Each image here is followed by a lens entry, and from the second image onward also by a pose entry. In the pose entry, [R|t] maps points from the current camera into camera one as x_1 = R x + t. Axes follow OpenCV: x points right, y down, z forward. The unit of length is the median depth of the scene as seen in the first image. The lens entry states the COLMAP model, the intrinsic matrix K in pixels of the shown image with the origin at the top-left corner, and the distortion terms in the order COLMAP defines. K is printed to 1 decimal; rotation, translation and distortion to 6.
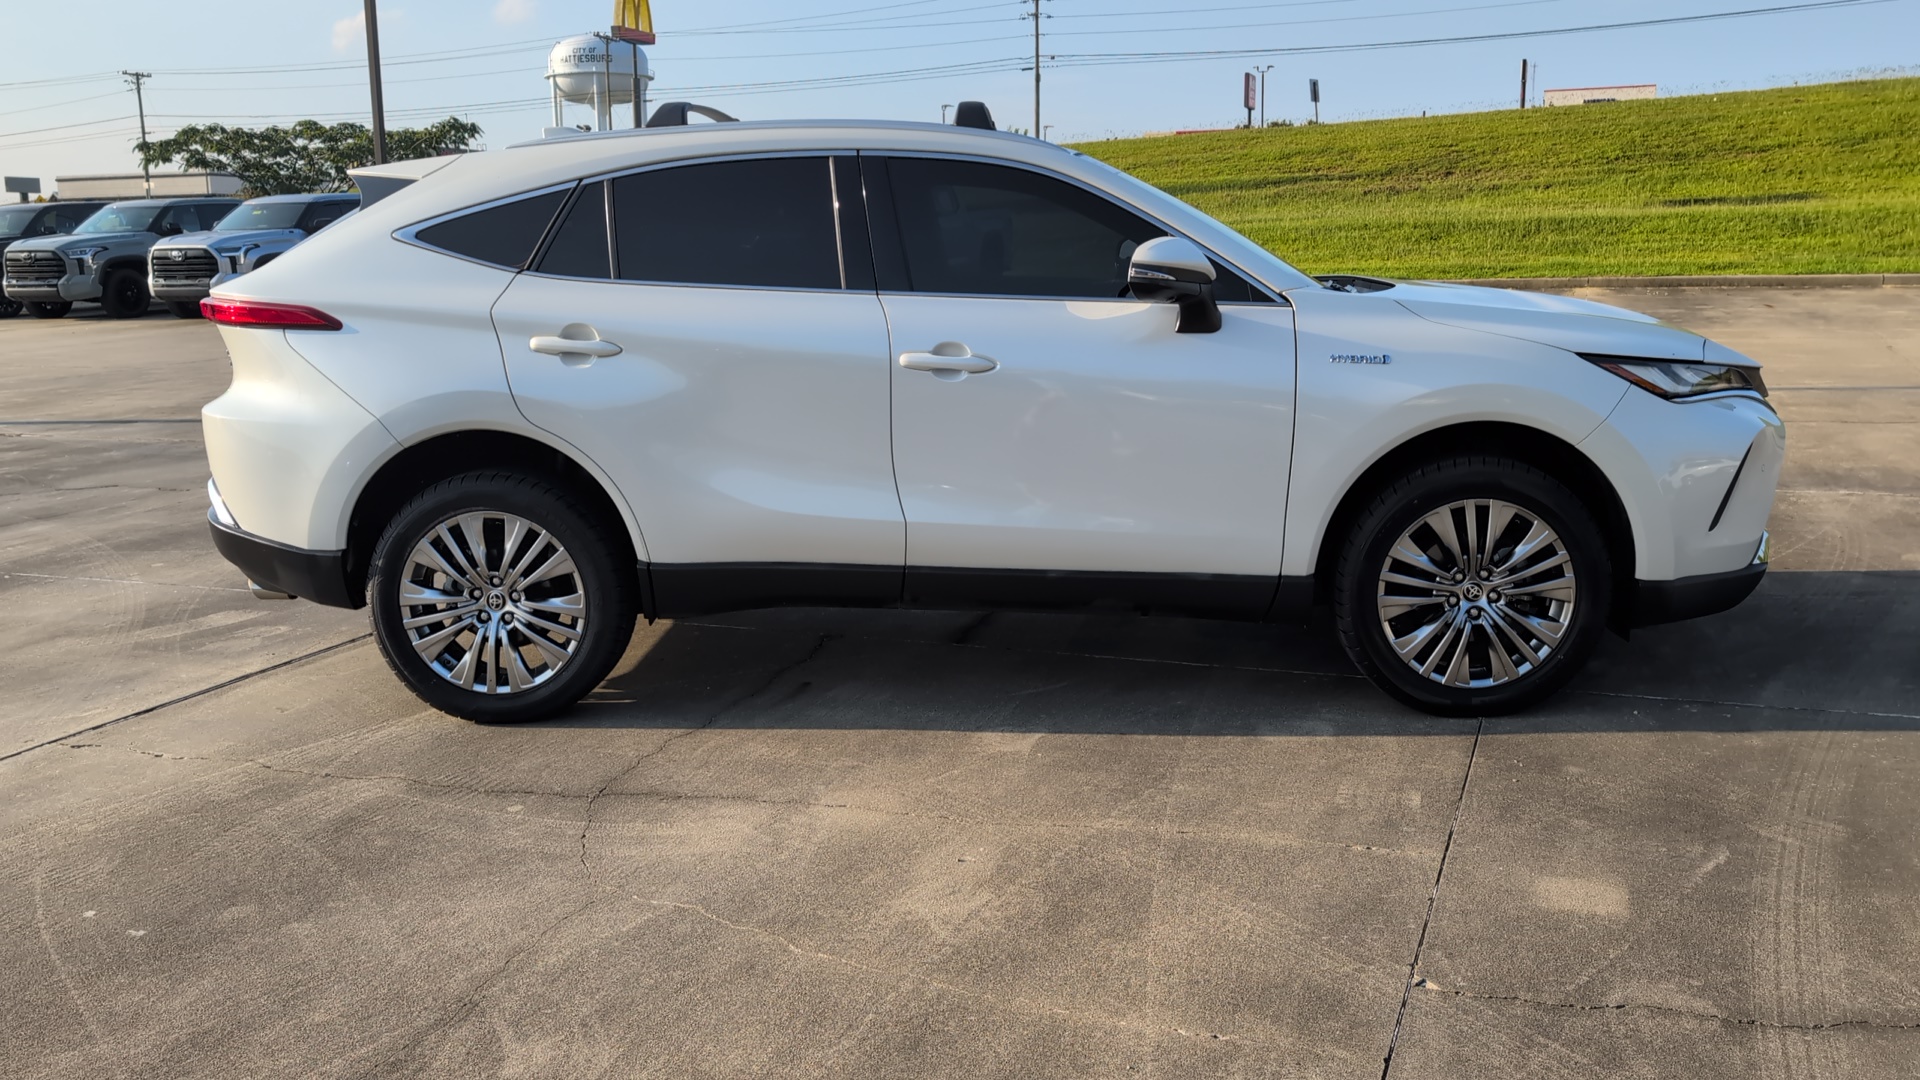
lens RADIAL K [[1650.3, 0, 924.4], [0, 1650.3, 534.3], [0, 0, 1]] dist [0.017615, -0.003328]
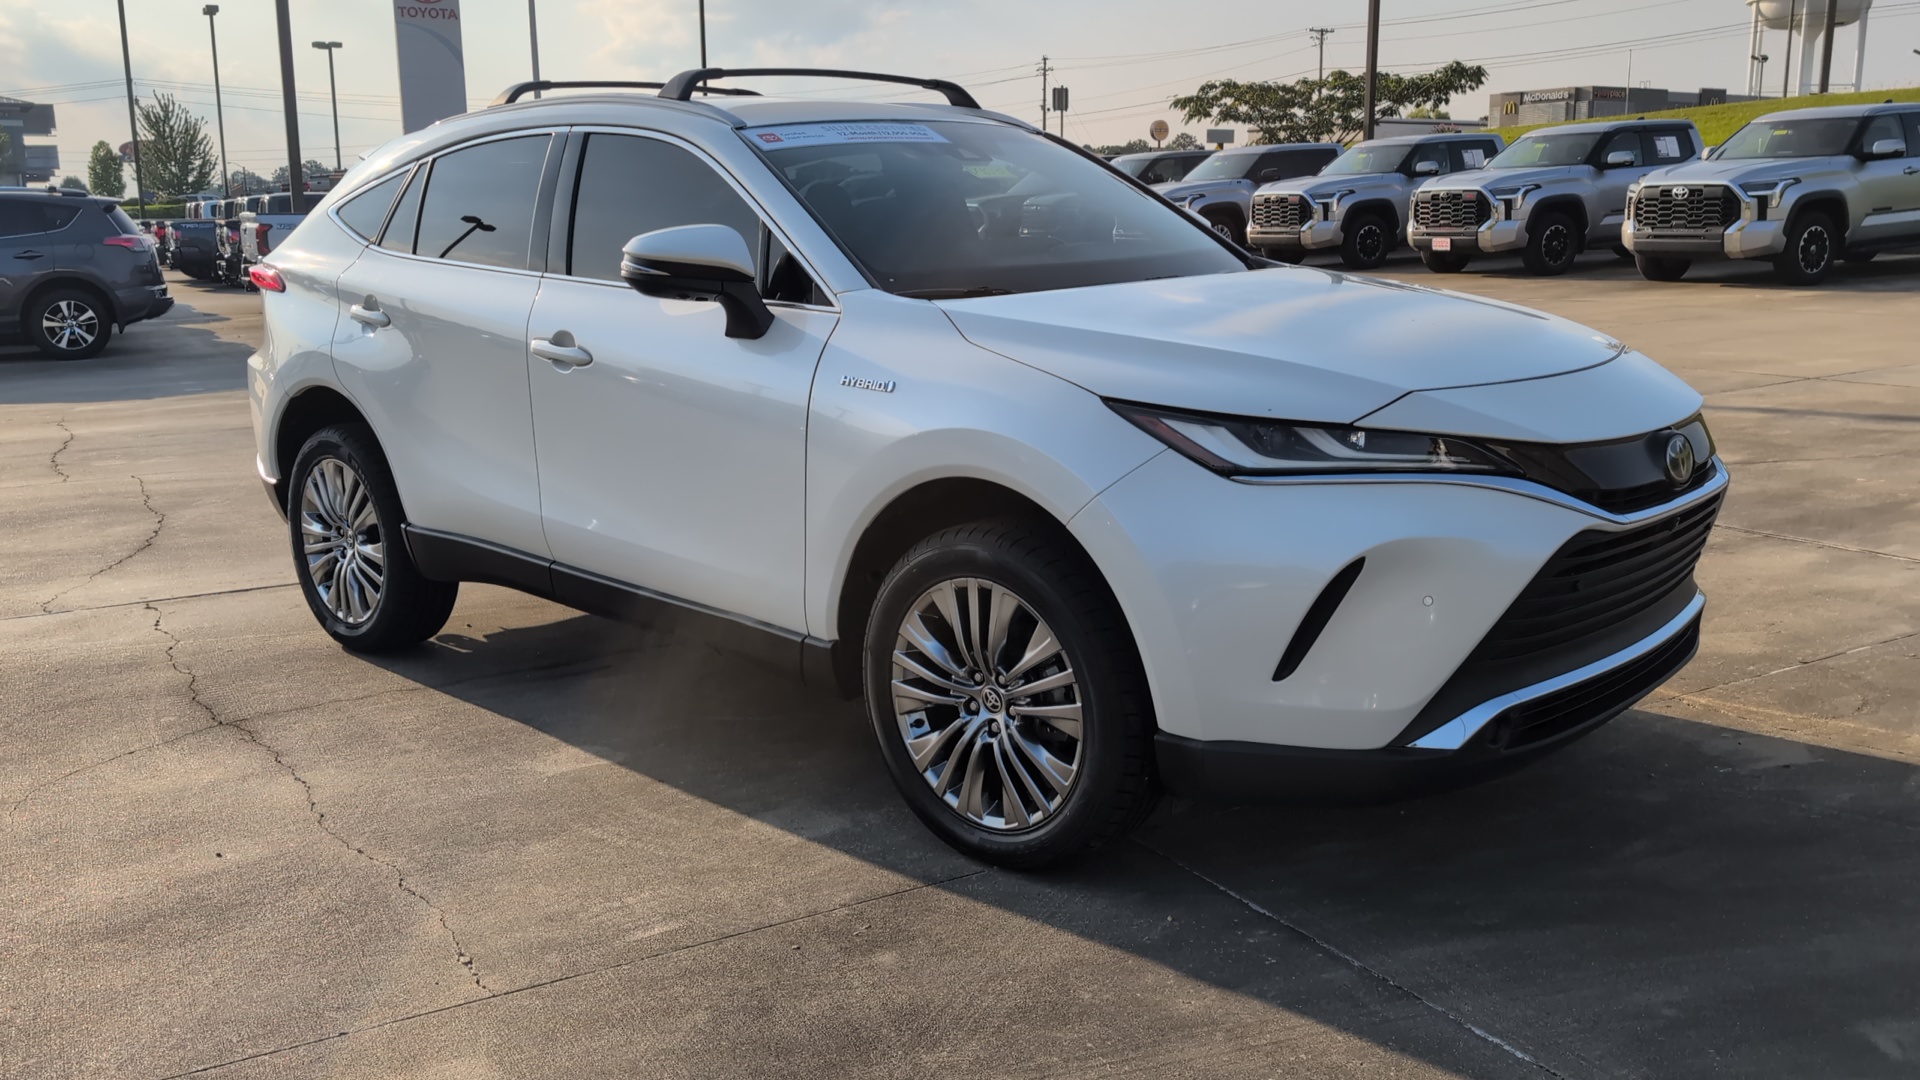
lens RADIAL K [[1636.0, 0, 952.4], [0, 1636.0, 494.0], [0, 0, 1]] dist [0.068138, -0.084584]
pose [[0.773835, 0.118022, -0.622294, 0.769634], [-0.111010, 0.992551, 0.050200, -0.094018], [0.623583, 0.030234, 0.781172, 0.398238]]
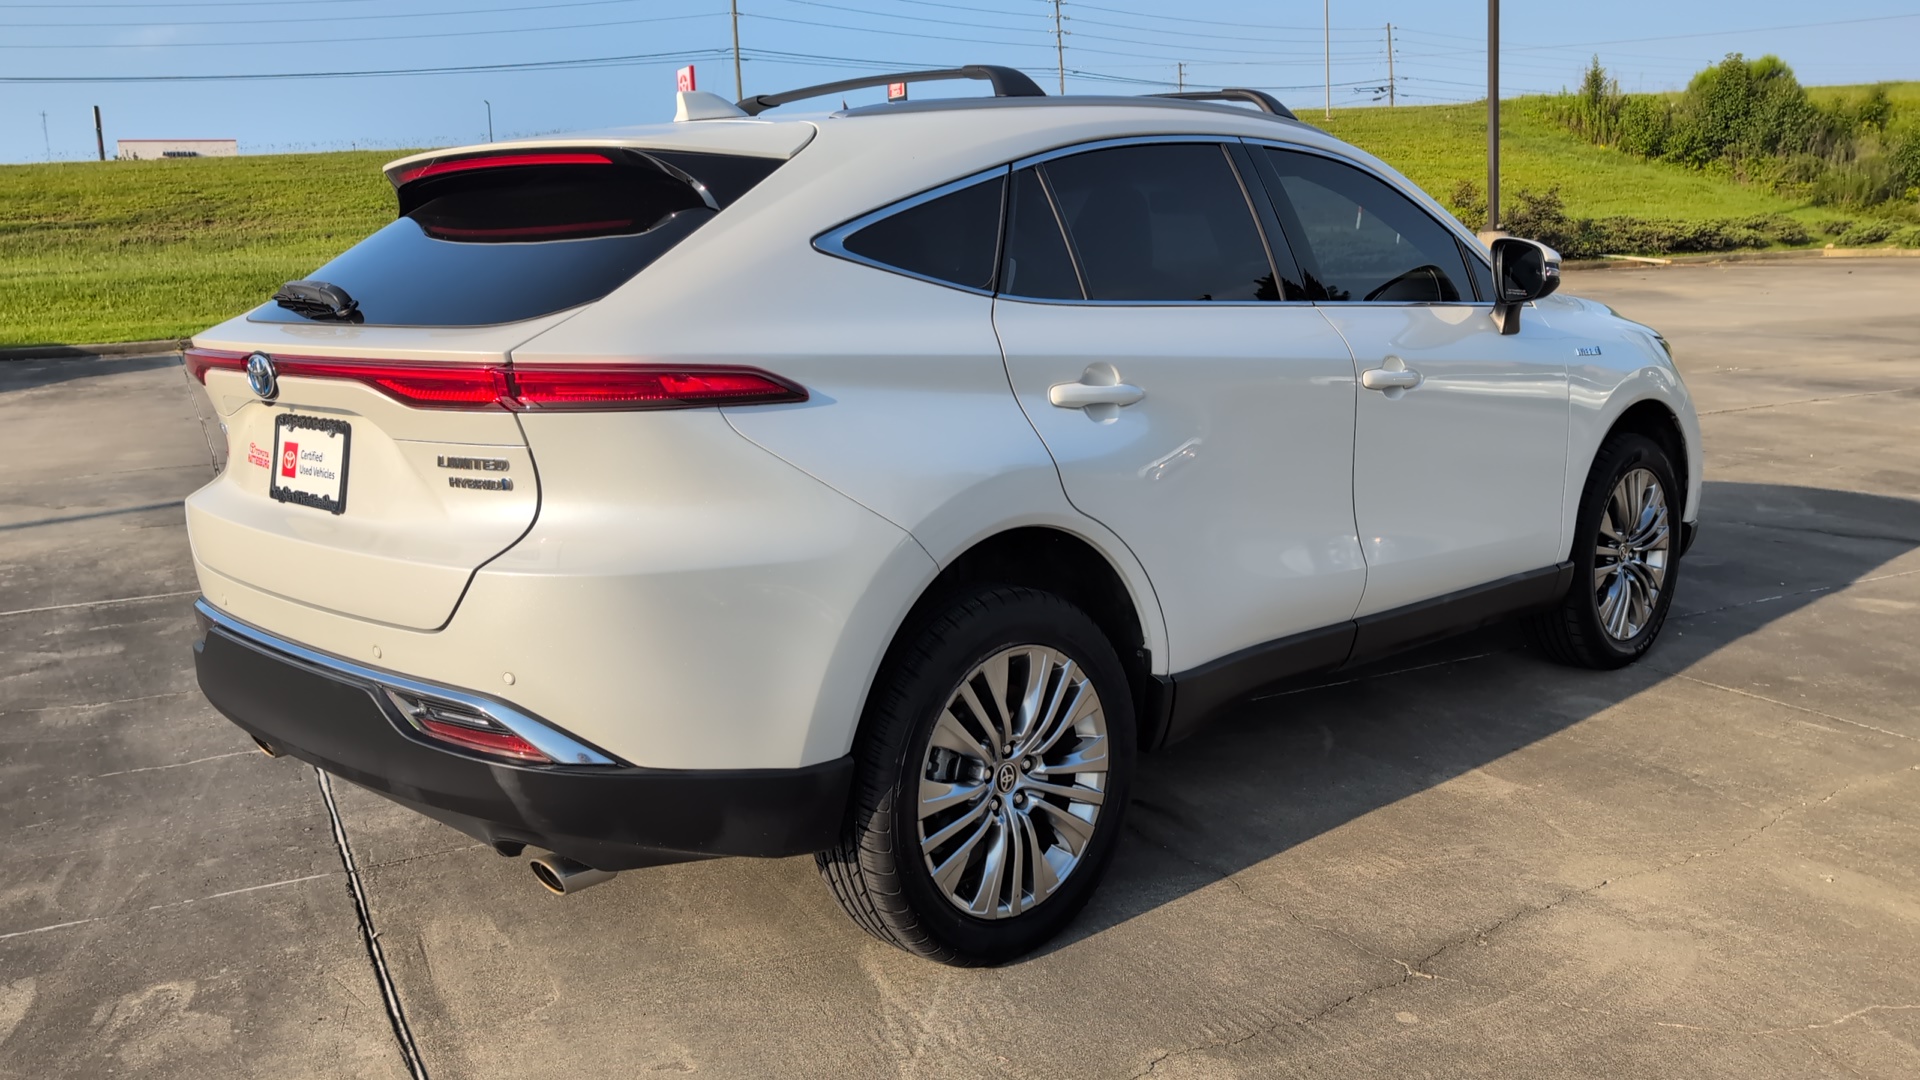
lens RADIAL K [[1637.8, 0, 972.1], [0, 1637.8, 546.2], [0, 0, 1]] dist [0.014781, -0.009119]
pose [[0.668902, -0.143217, 0.729424, -0.775500], [0.160566, 0.985937, 0.046337, -0.090627], [-0.725802, 0.086125, 0.682491, 0.561159]]
